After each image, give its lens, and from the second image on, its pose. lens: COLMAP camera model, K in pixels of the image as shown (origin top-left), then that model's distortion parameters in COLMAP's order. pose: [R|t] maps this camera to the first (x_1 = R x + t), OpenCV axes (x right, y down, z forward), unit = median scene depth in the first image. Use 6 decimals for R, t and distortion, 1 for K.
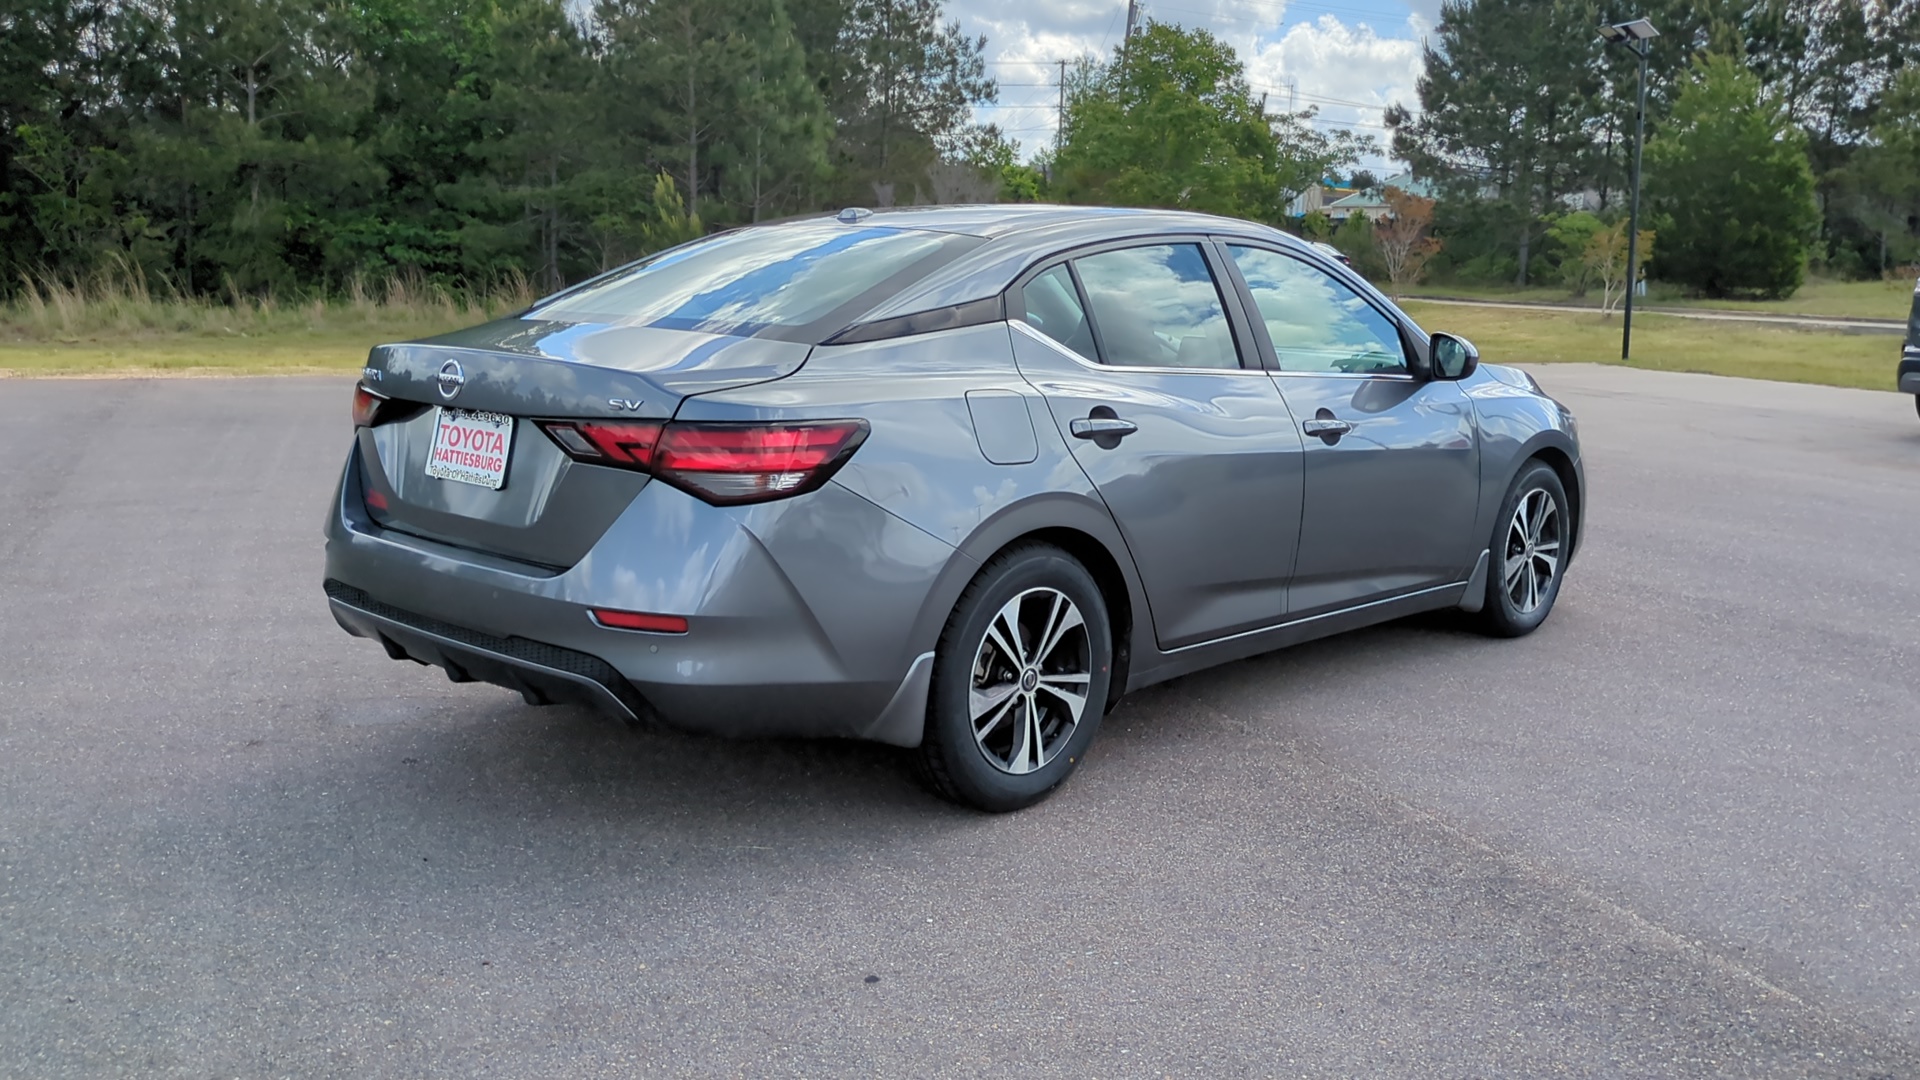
lens RADIAL K [[1666.8, 0, 959.5], [0, 1666.8, 518.2], [0, 0, 1]] dist [0.047903, -0.054343]
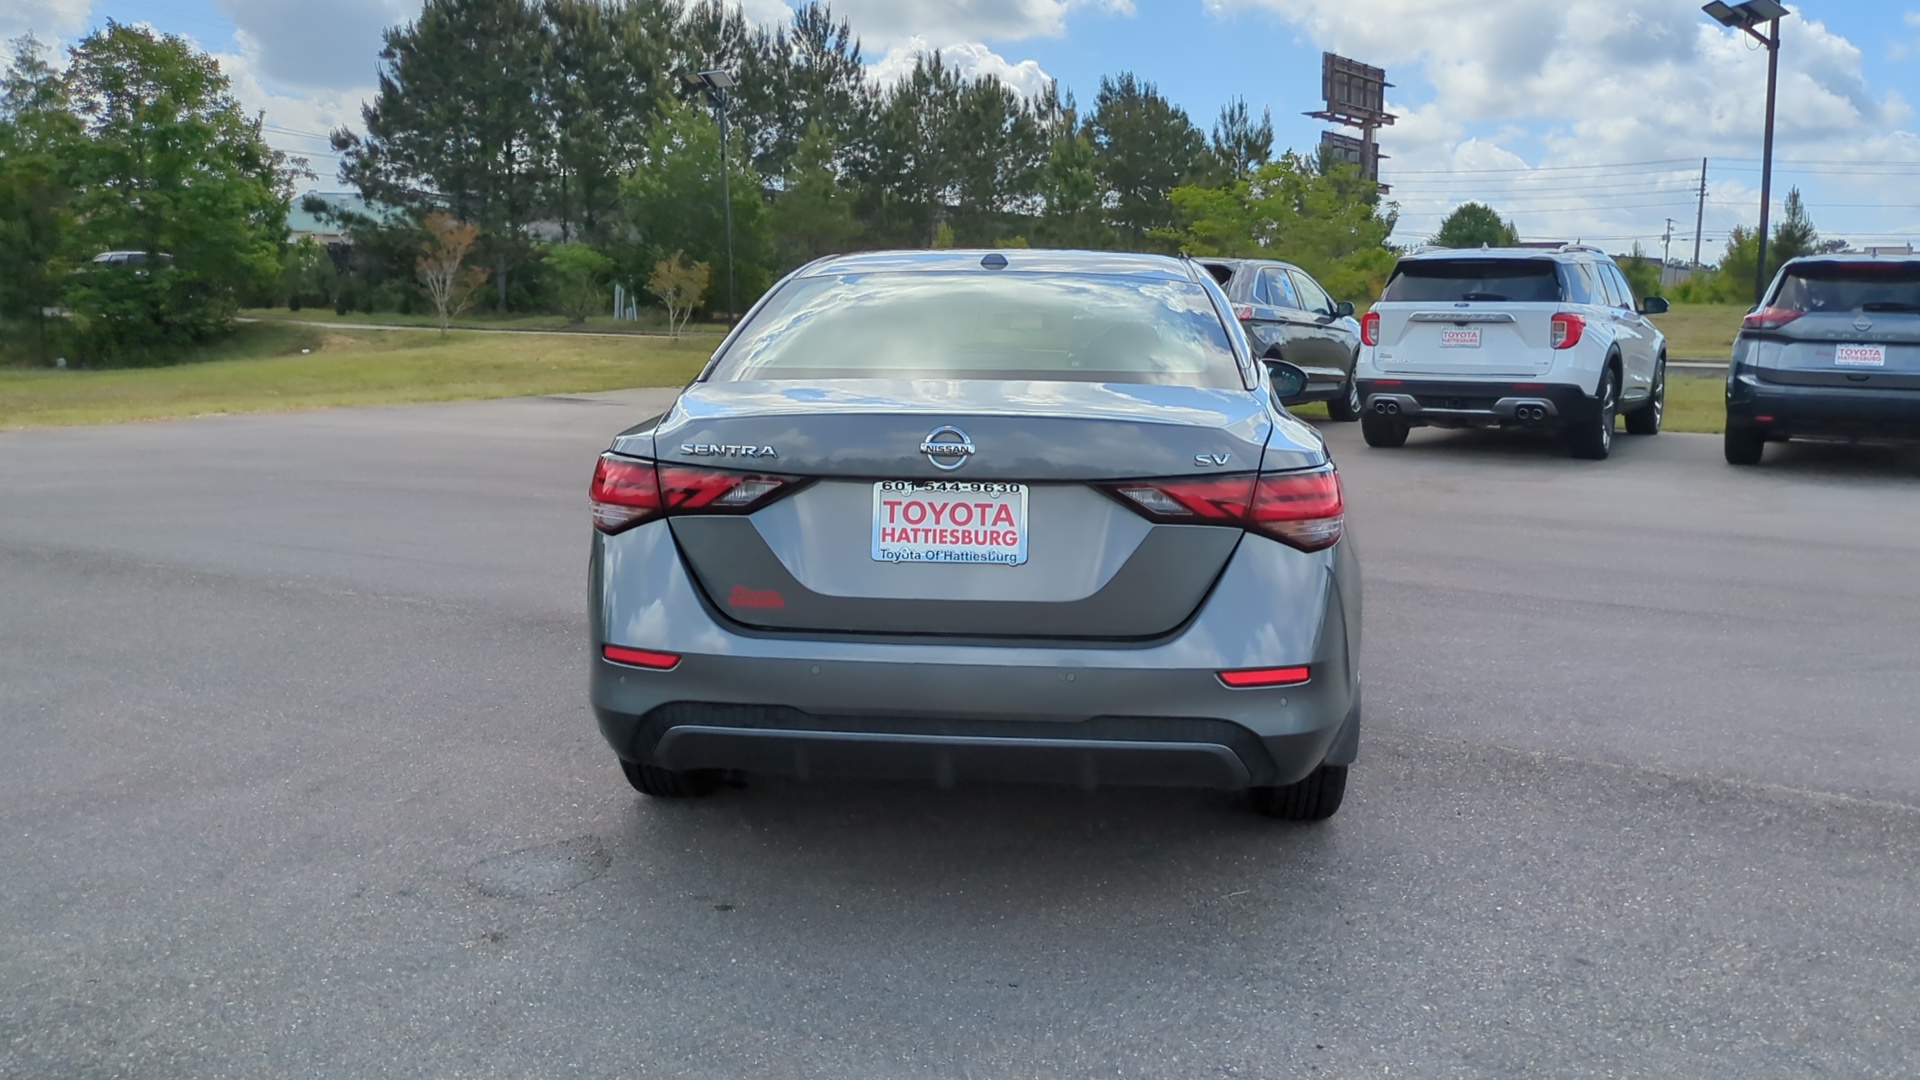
lens RADIAL K [[1666.8, 0, 959.5], [0, 1666.8, 518.2], [0, 0, 1]] dist [0.047903, -0.054343]
pose [[0.793928, -0.091198, 0.601134, -0.089991], [0.100174, 0.994796, 0.018618, -0.006609], [-0.599703, 0.045437, 0.798931, 0.029244]]
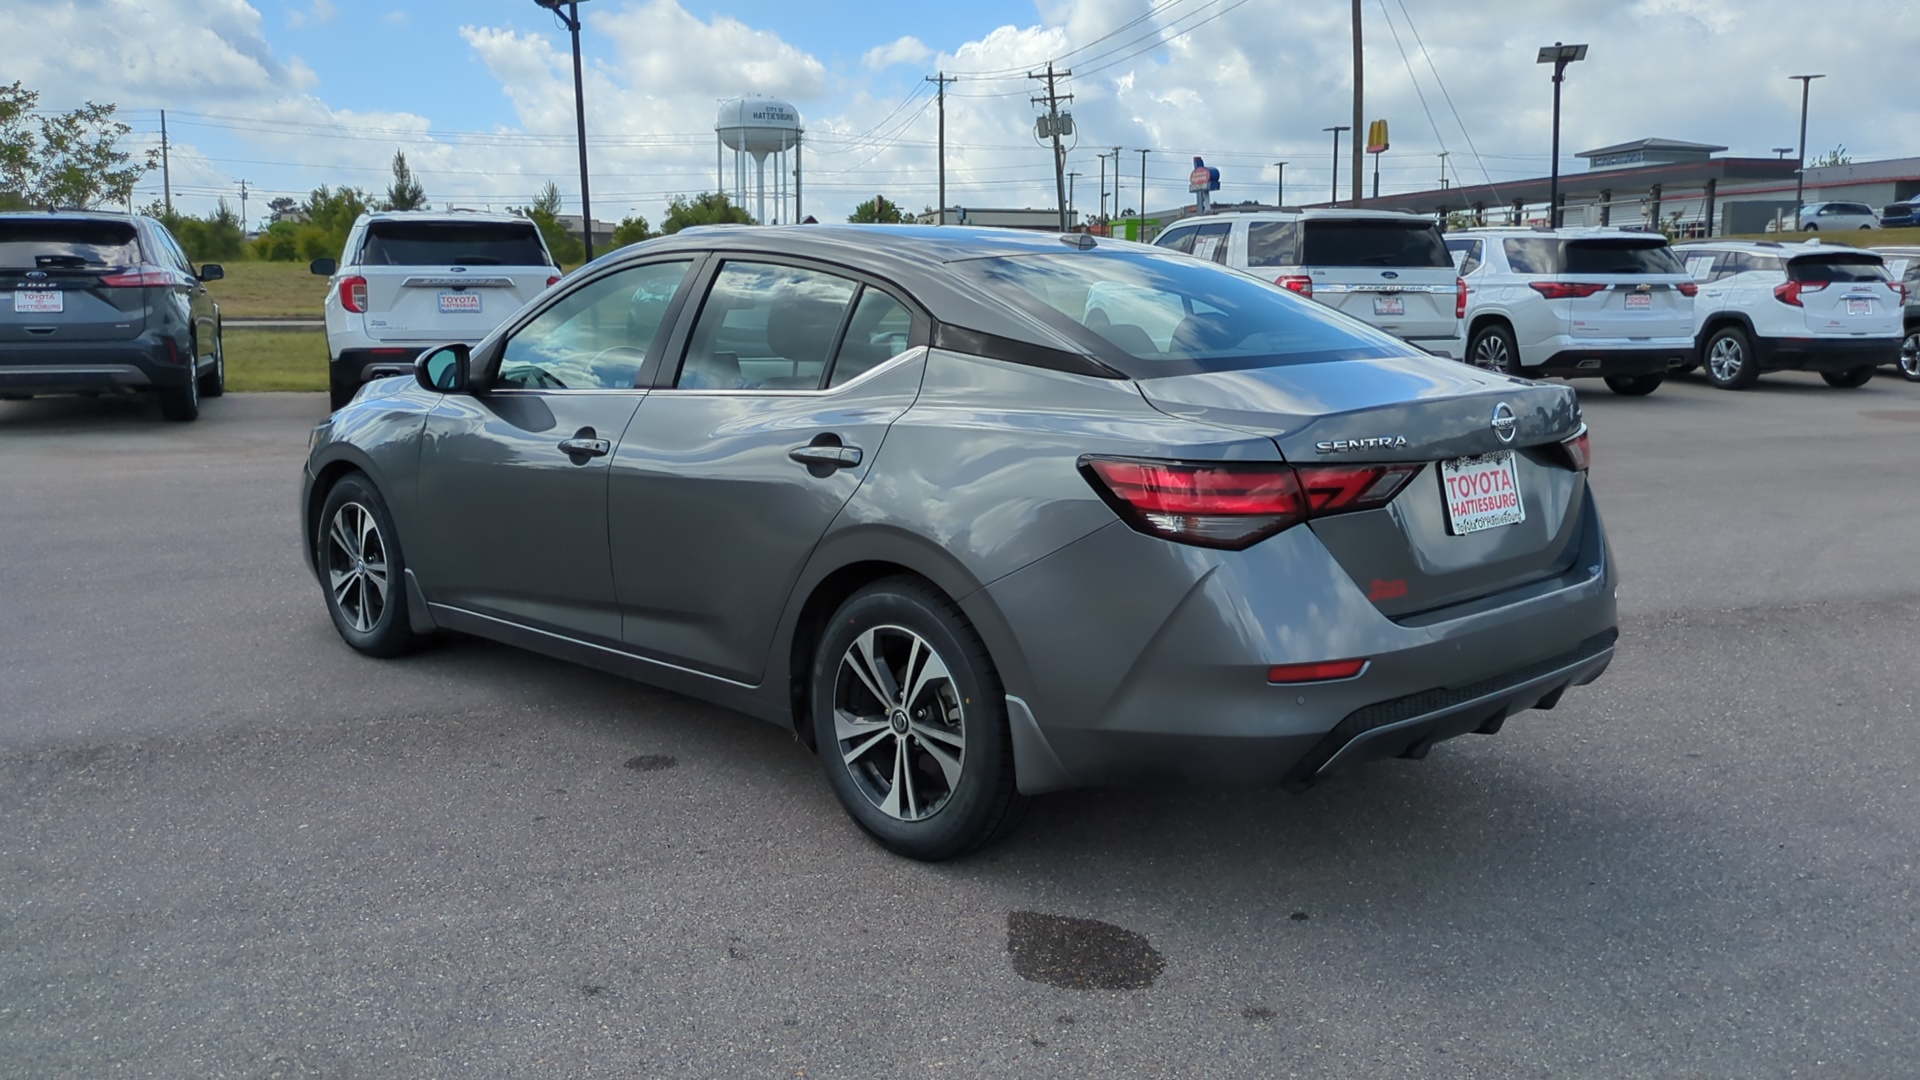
lens RADIAL K [[1666.8, 0, 959.5], [0, 1666.8, 518.2], [0, 0, 1]] dist [0.047903, -0.054343]
pose [[0.043787, -0.168611, 0.984710, -0.138238], [0.149446, 0.975670, 0.160418, -0.025010], [-0.987800, 0.140137, 0.067920, 0.133810]]
